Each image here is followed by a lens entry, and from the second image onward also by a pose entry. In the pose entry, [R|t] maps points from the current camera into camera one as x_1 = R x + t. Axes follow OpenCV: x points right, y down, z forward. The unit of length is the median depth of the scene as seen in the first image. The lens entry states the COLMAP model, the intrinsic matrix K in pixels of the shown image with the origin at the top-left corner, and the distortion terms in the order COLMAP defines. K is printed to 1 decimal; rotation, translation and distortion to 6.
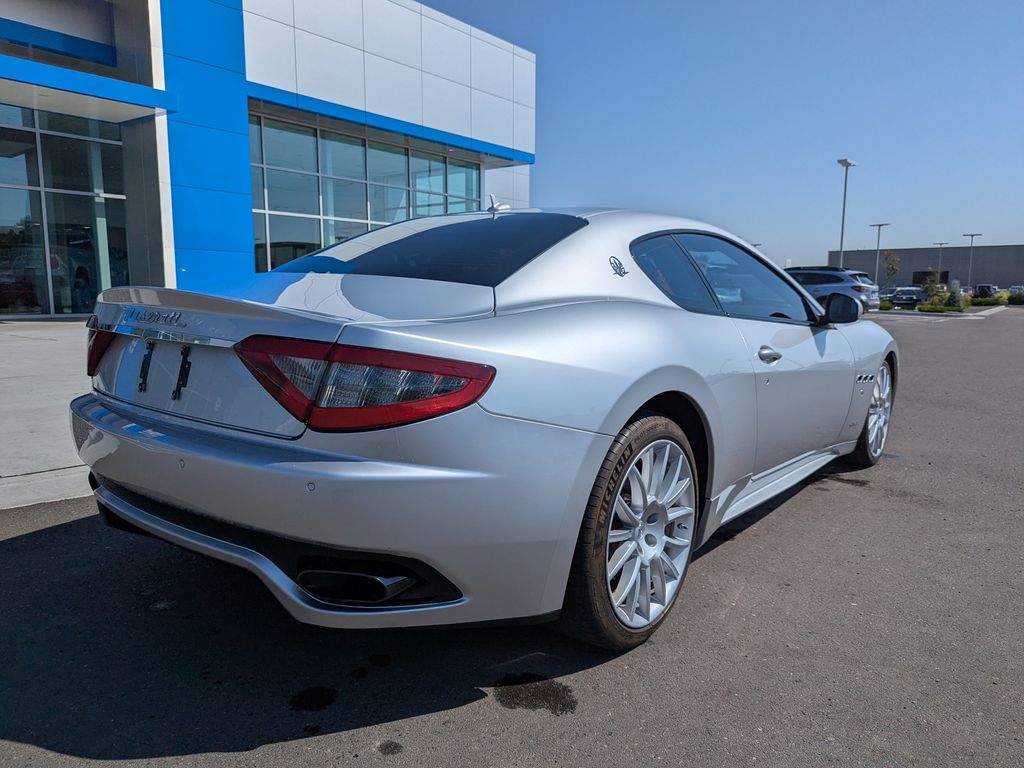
lens RADIAL K [[722.0, 0, 503.1], [0, 722.0, 390.3], [0, 0, 1]] dist [0.035971, -0.032697]
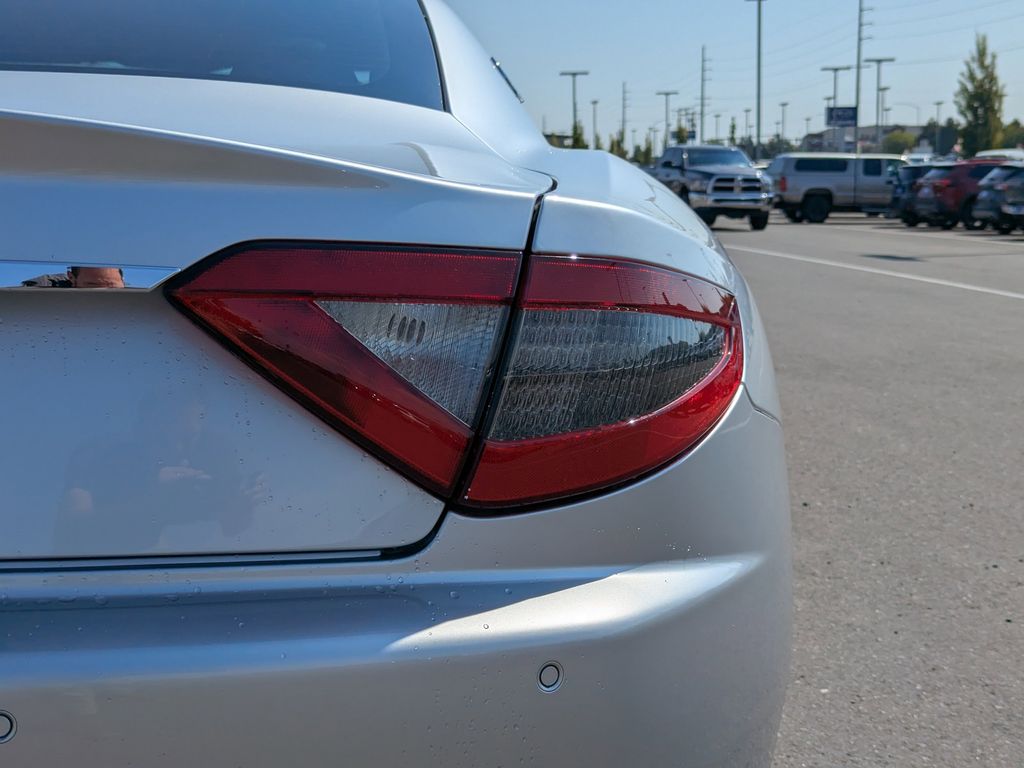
lens RADIAL K [[1494.1, 0, 518.7], [0, 1494.1, 387.1], [0, 0, 1]] dist [-0.009677, 0.000000]
pose [[0.720181, -0.104281, 0.685904, -0.699261], [0.107565, 0.993468, 0.038101, -0.027481], [-0.685397, 0.046340, 0.726694, 0.473714]]
